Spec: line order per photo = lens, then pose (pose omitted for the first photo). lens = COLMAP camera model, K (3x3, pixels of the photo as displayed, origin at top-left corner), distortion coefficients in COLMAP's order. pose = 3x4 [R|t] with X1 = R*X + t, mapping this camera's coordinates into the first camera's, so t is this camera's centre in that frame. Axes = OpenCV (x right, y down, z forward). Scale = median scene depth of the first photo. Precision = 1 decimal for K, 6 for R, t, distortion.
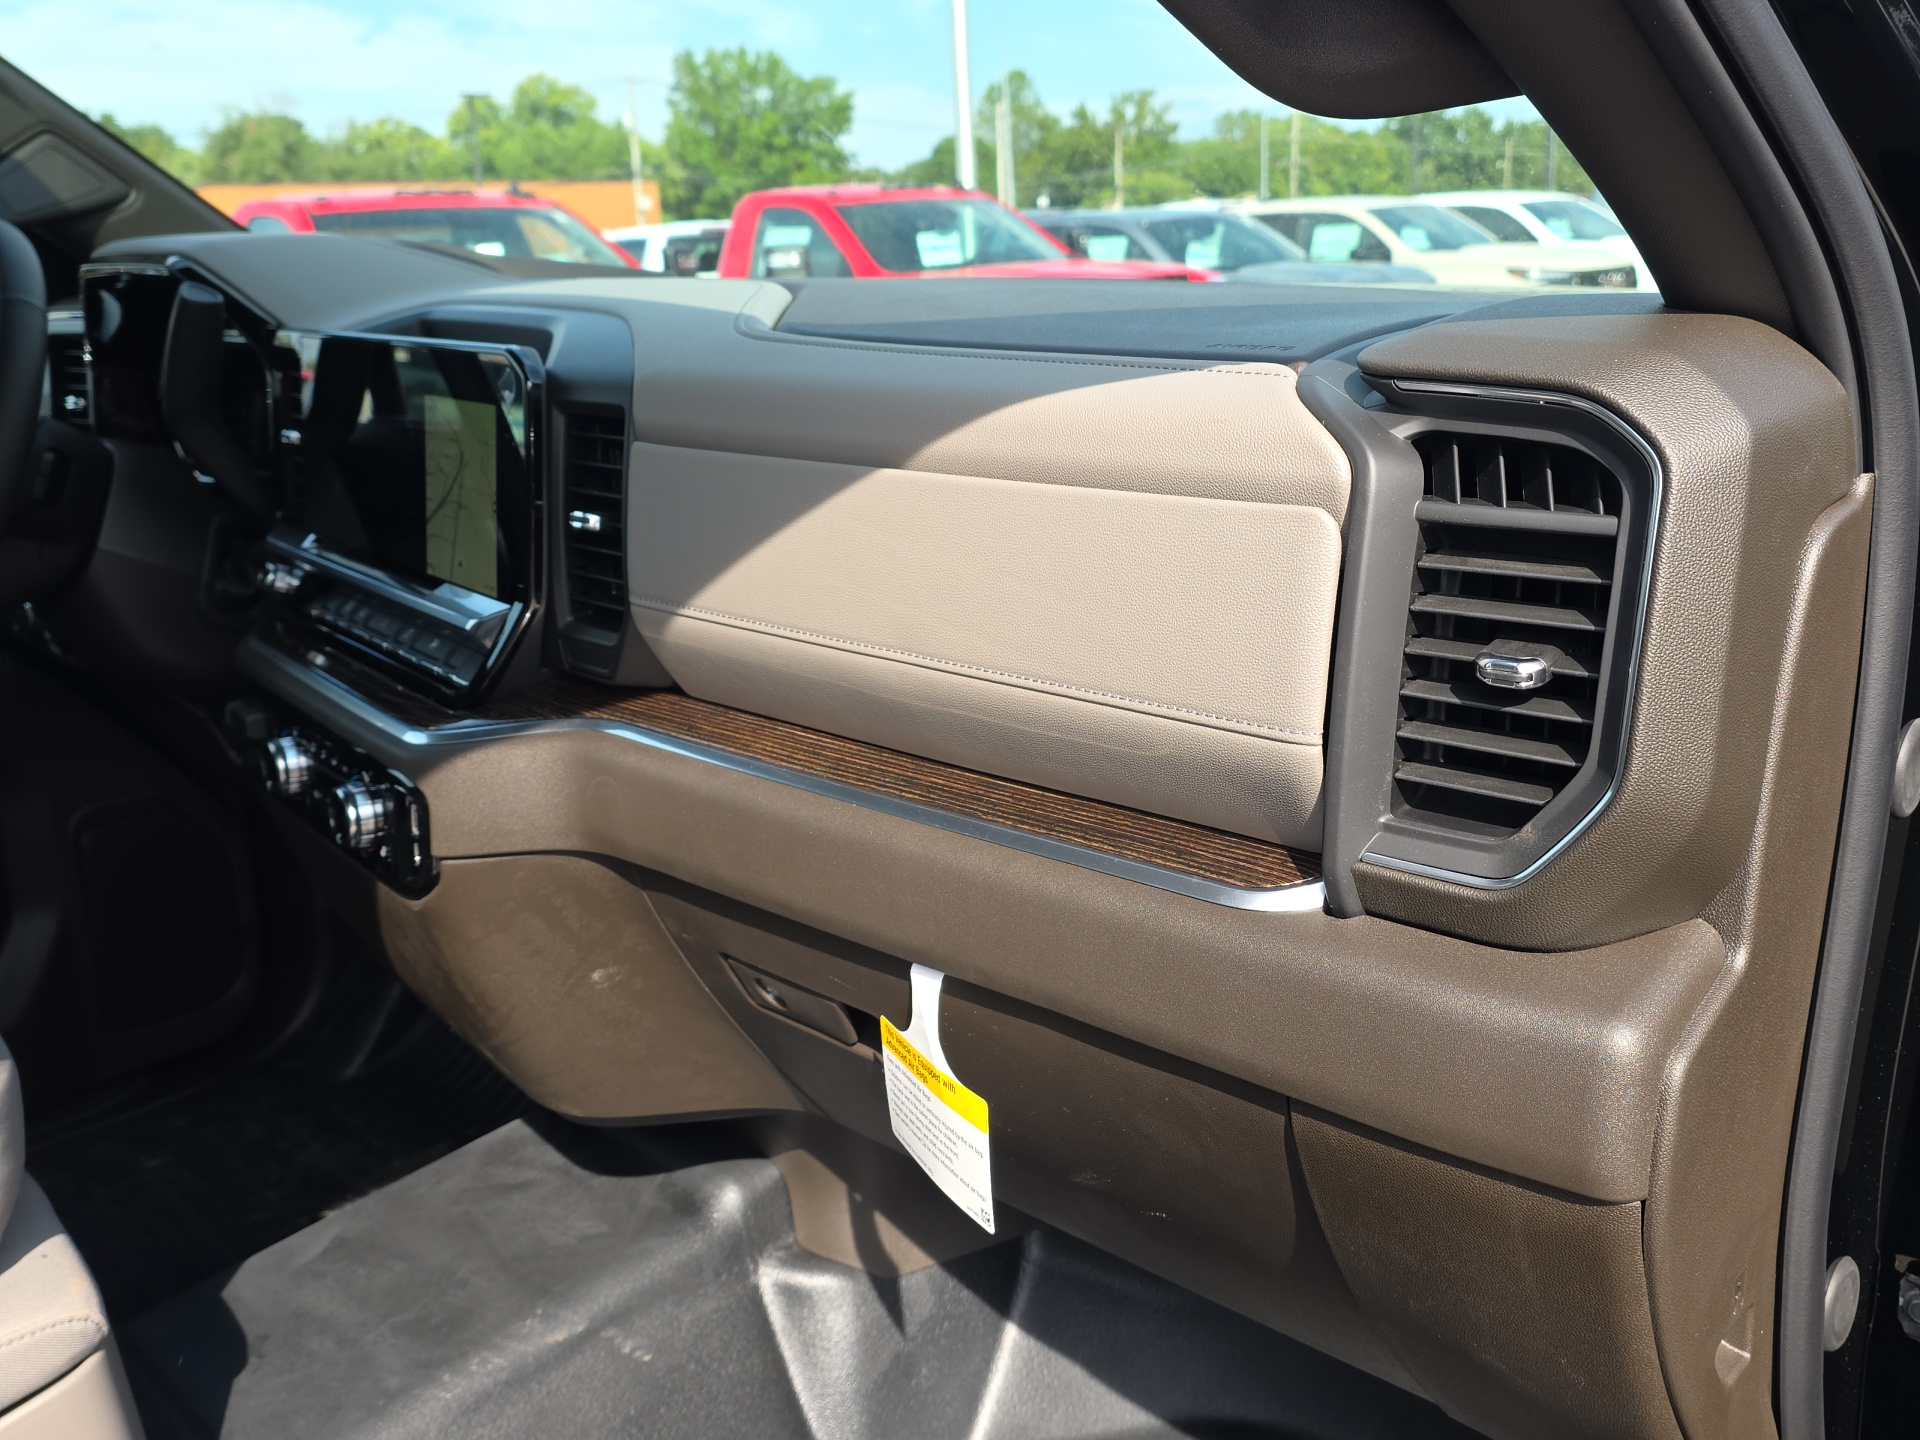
lens RADIAL K [[1580.4, 0, 960.0], [0, 1580.4, 720.0], [0, 0, 1]] dist [0.118185, -0.151859]
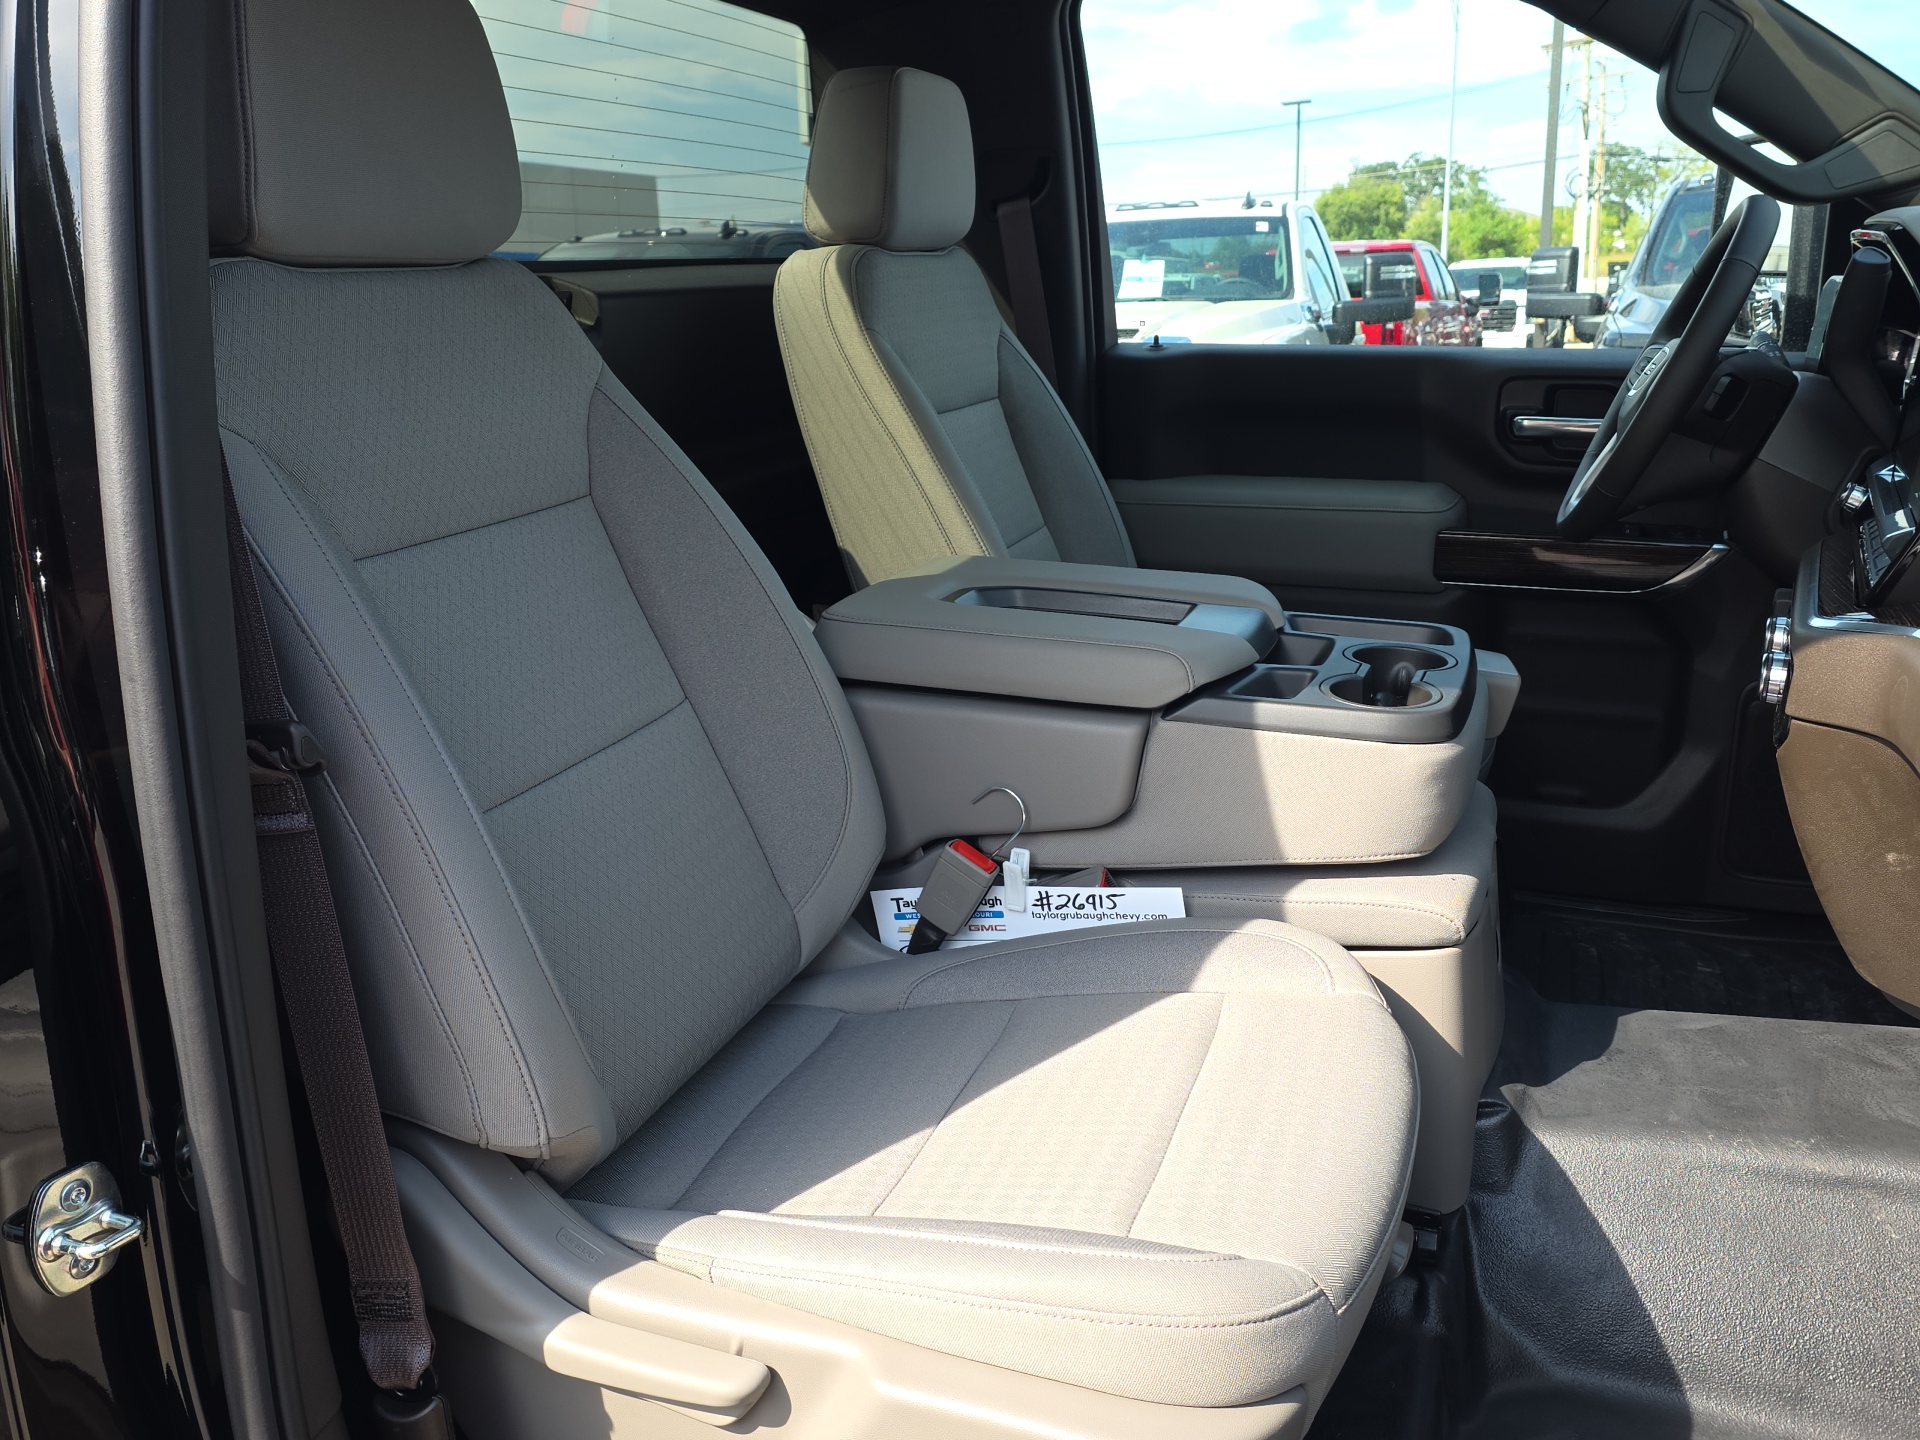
lens RADIAL K [[1580.4, 0, 960.0], [0, 1580.4, 720.0], [0, 0, 1]] dist [0.118185, -0.151859]
pose [[0.403968, 0.263064, -0.876132, 0.441272], [-0.237344, 0.955101, 0.177341, 0.017332], [0.883447, 0.136304, 0.448267, -0.109296]]
